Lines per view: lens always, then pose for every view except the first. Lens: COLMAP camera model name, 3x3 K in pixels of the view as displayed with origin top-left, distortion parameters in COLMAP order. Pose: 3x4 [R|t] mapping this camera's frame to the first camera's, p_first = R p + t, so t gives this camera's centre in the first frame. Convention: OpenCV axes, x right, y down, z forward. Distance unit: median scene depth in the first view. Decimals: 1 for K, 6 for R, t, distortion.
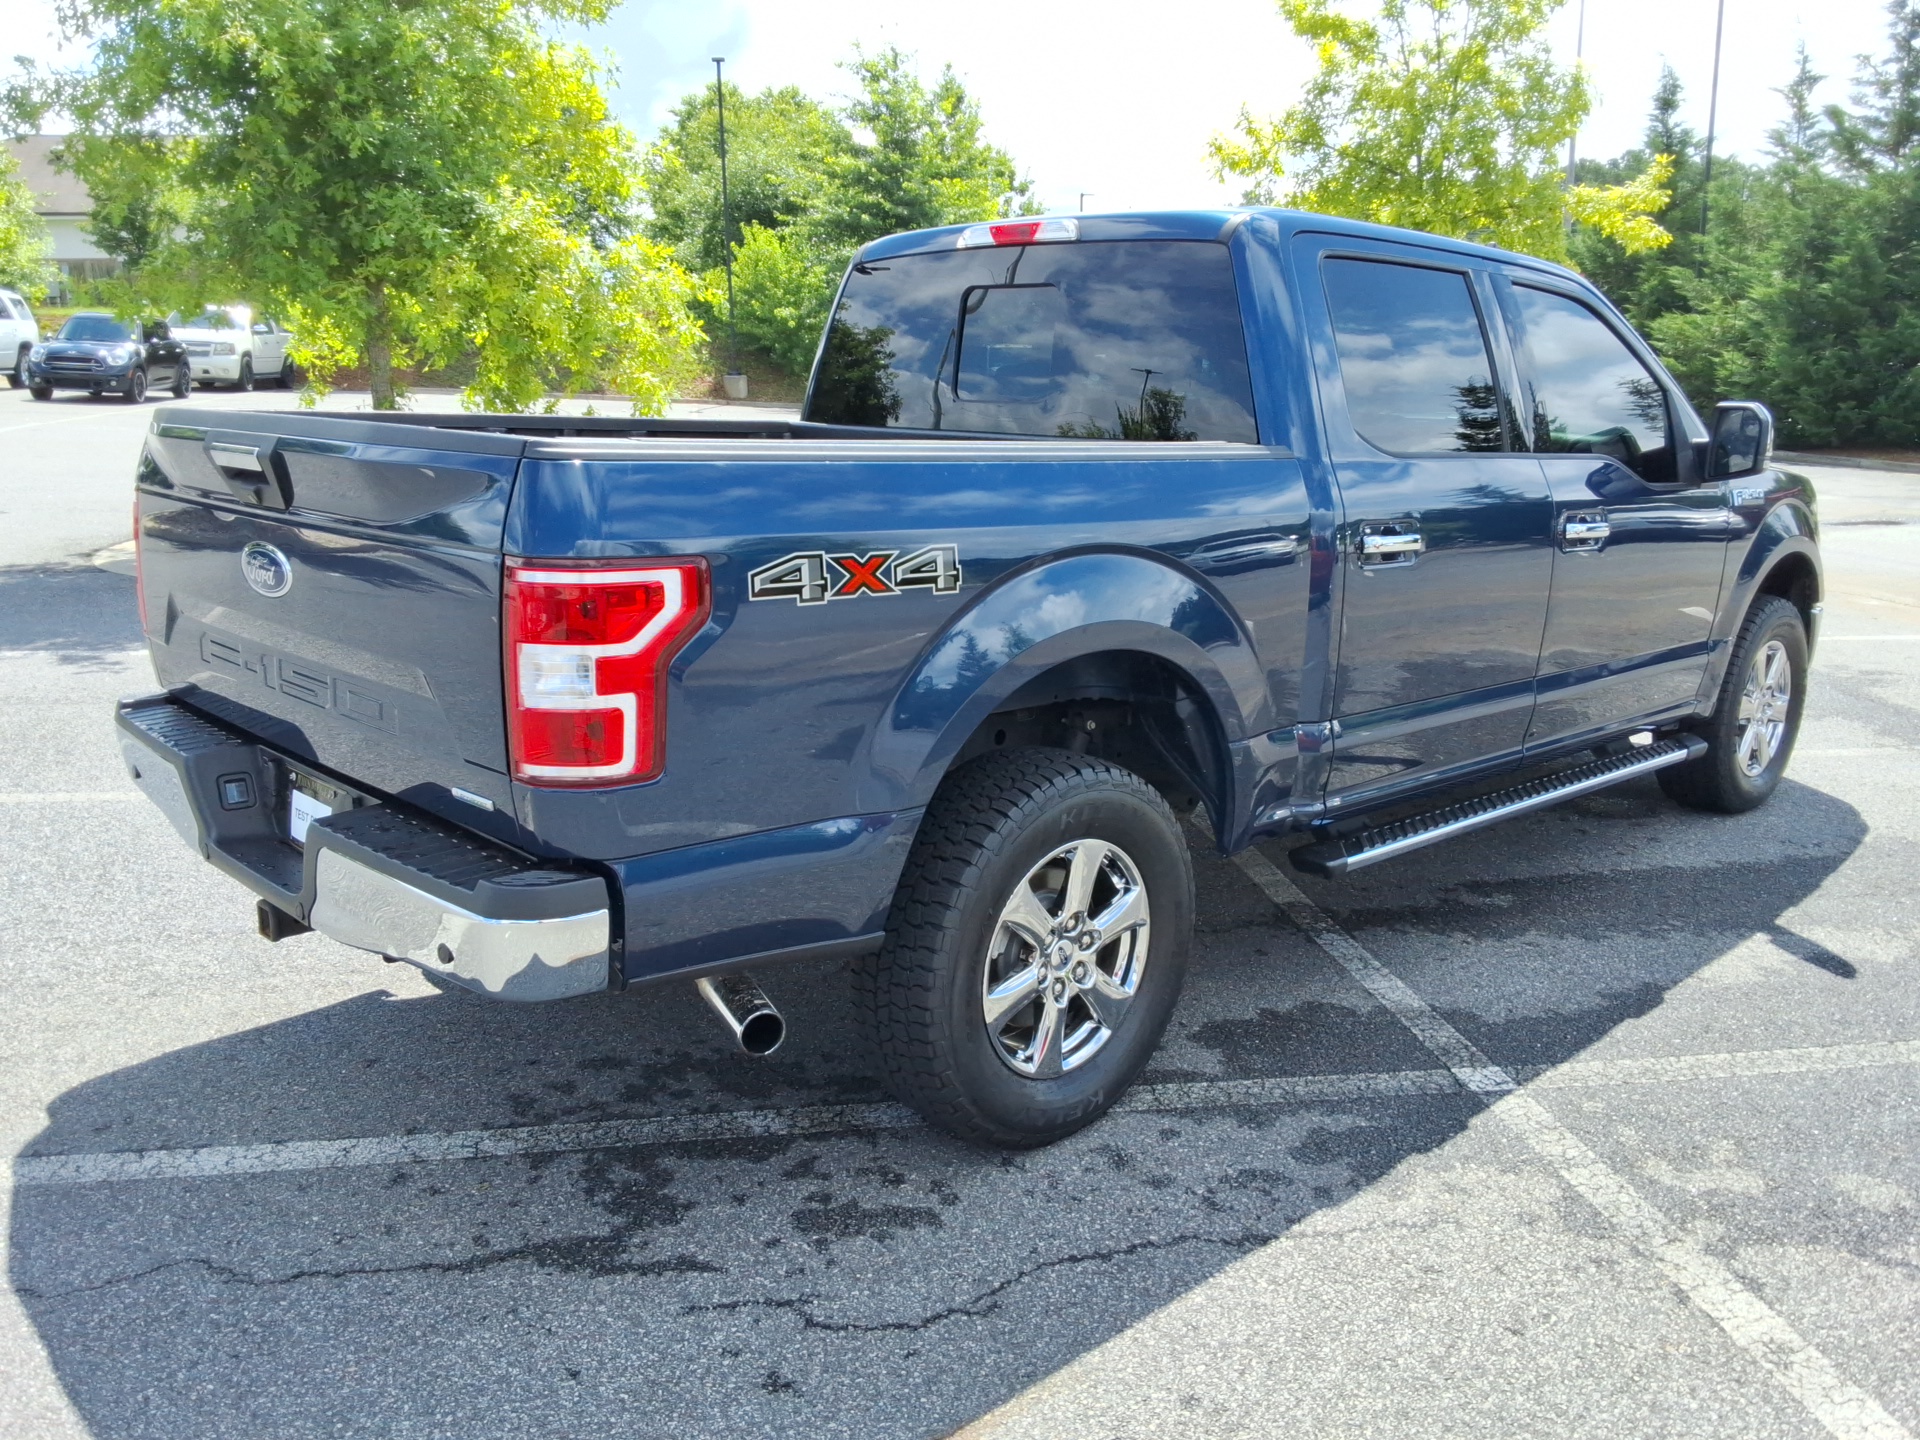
lens RADIAL K [[1544.1, 0, 976.5], [0, 1544.1, 714.4], [0, 0, 1]] dist [0.104296, -0.158663]
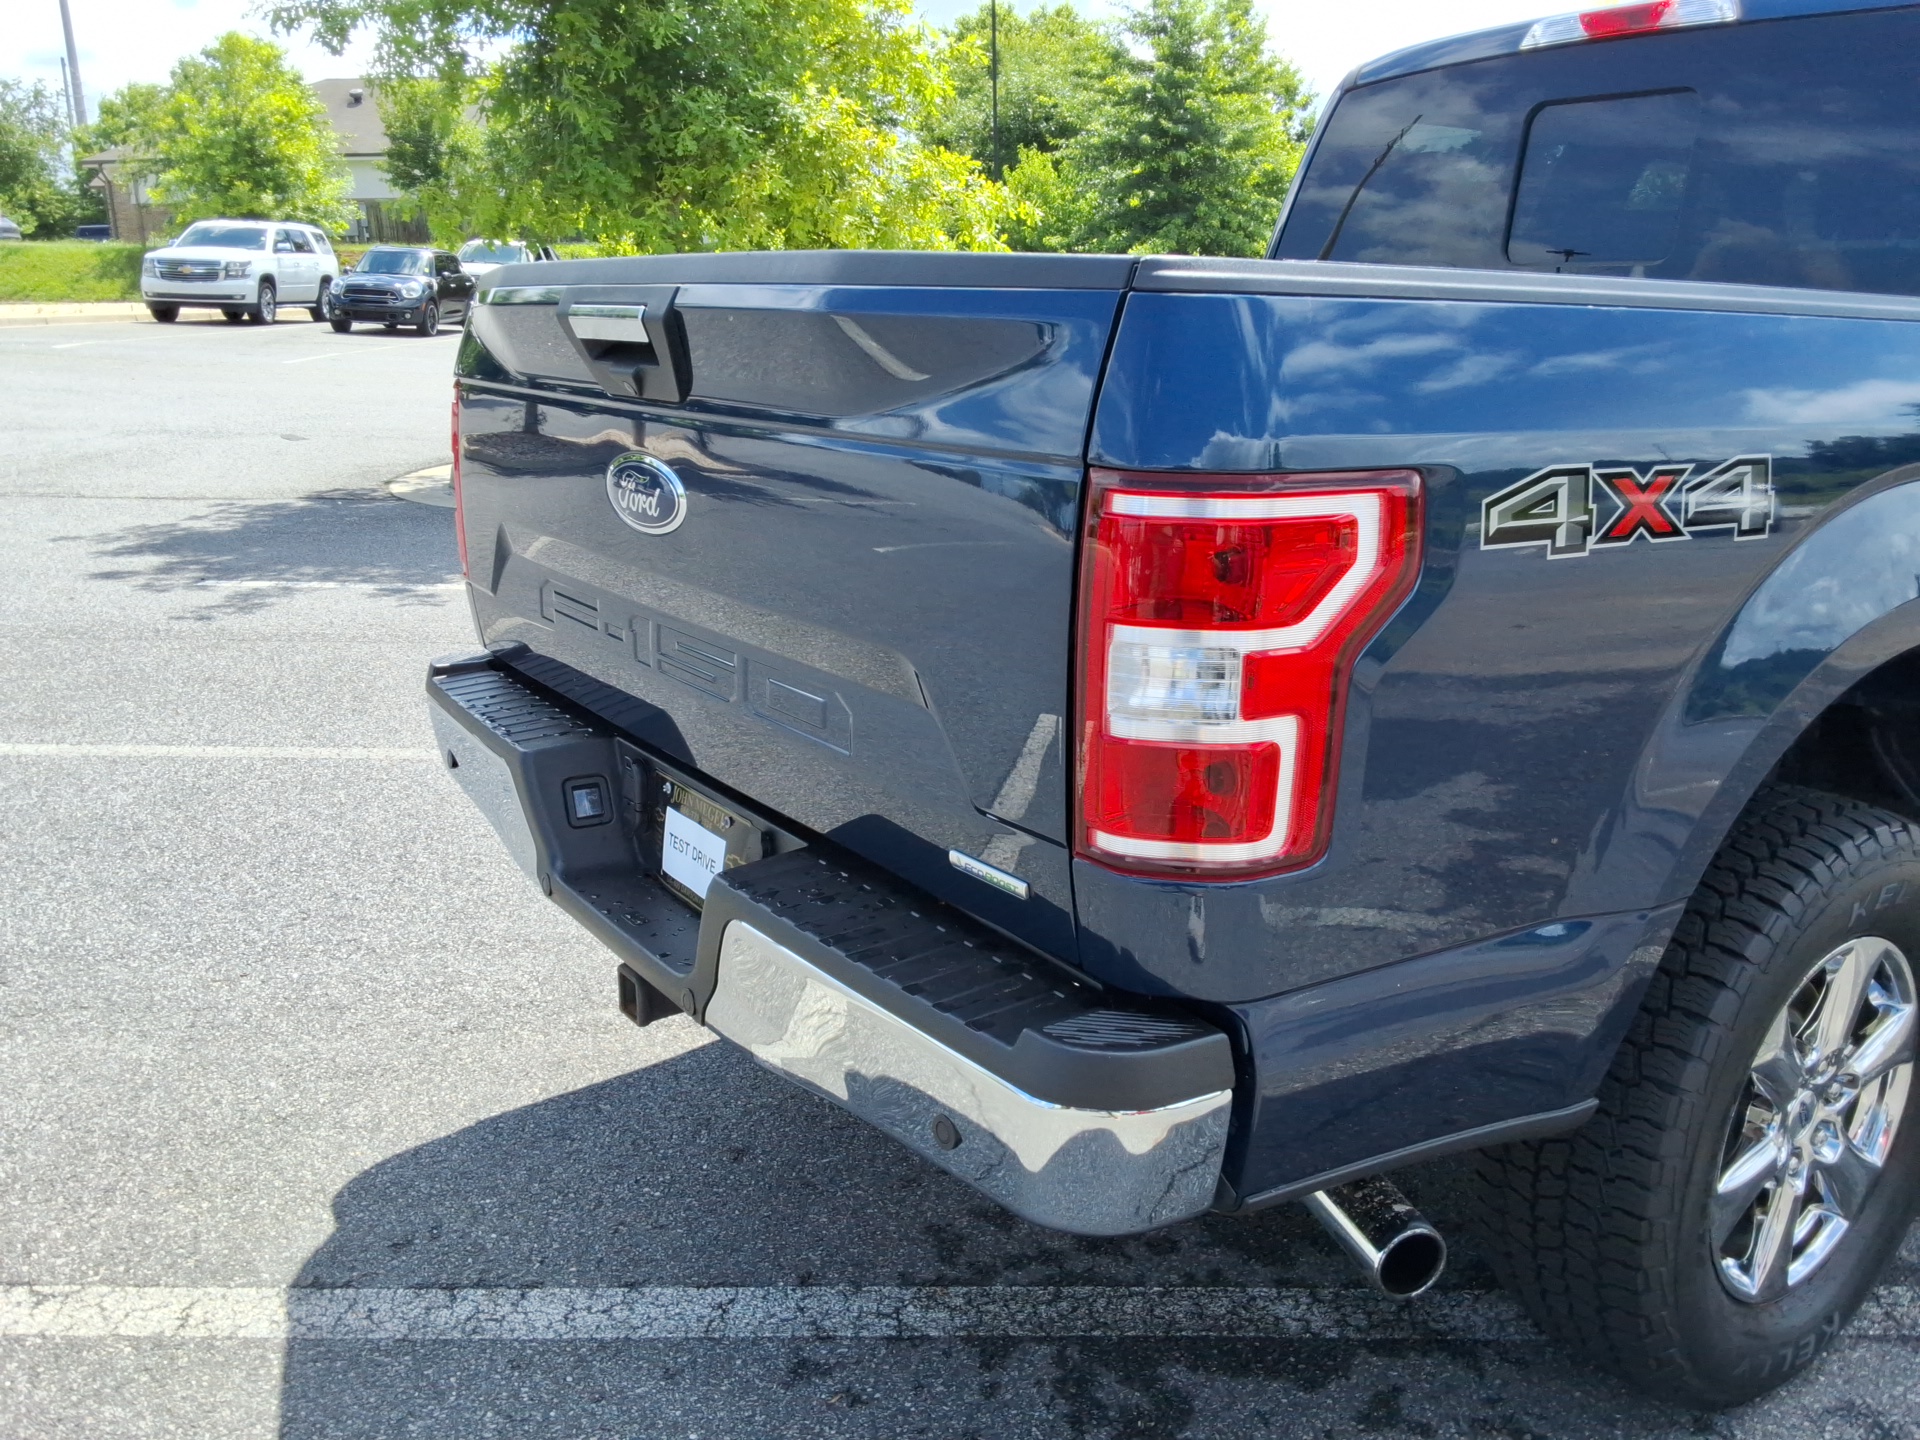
lens RADIAL K [[1544.1, 0, 986.8], [0, 1544.1, 709.1], [0, 0, 1]] dist [0.104296, -0.158663]
pose [[0.989073, 0.032187, -0.143869, -0.183908], [-0.027061, 0.998932, 0.037442, -0.024701], [0.144920, -0.033139, 0.988888, 0.312697]]
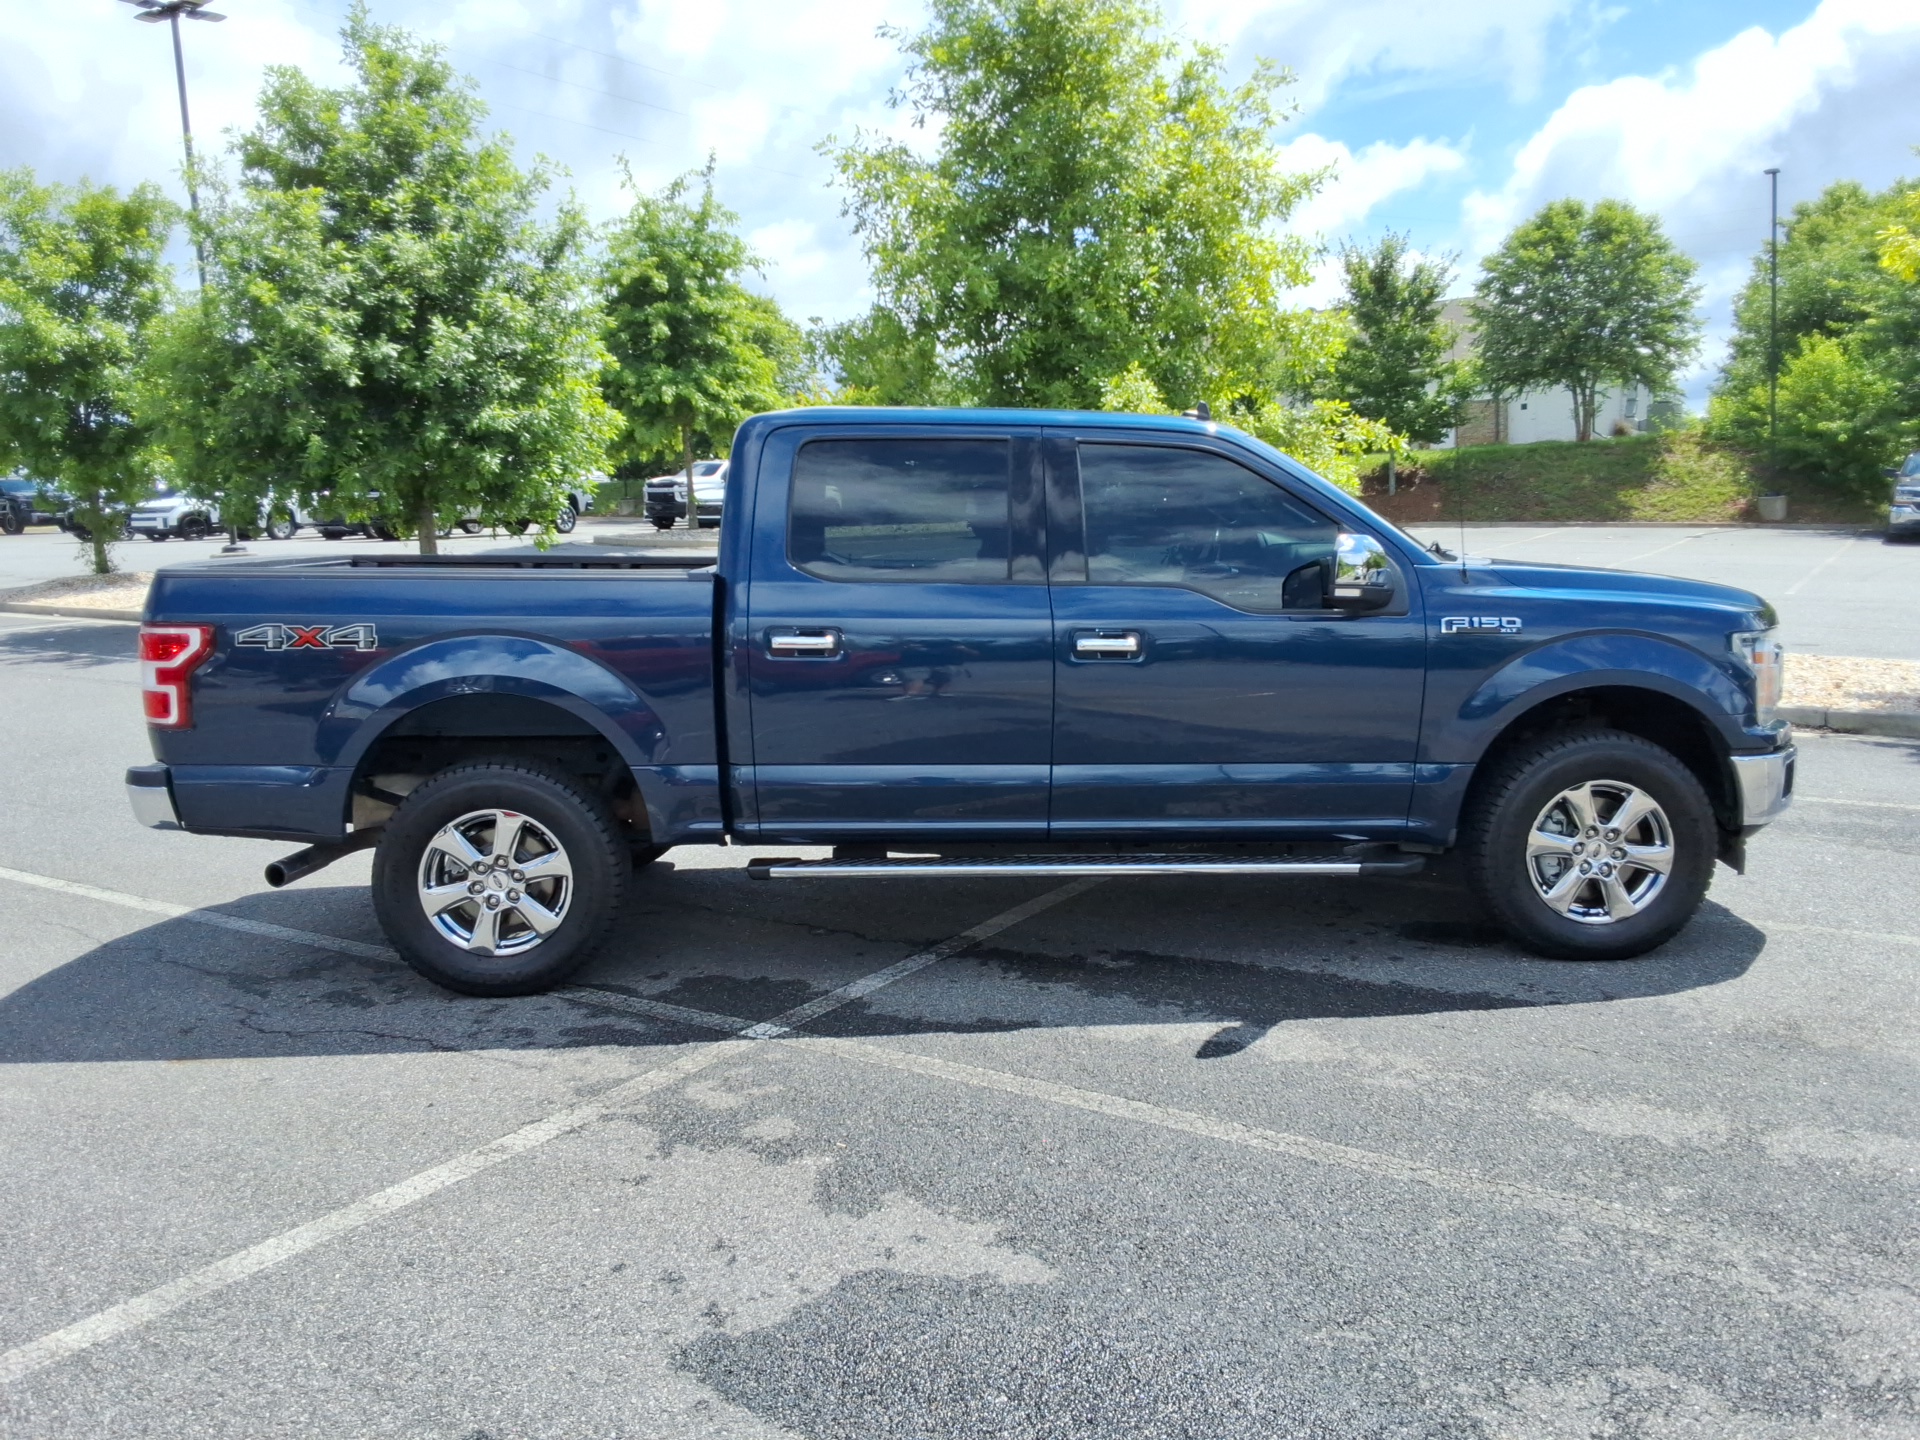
lens RADIAL K [[1544.1, 0, 968.1], [0, 1544.1, 727.8], [0, 0, 1]] dist [0.104296, -0.158663]
pose [[0.738081, 0.062881, -0.671775, 1.478262], [-0.111768, 0.993287, -0.029825, -0.010262], [0.665390, 0.097097, 0.740154, 0.099883]]
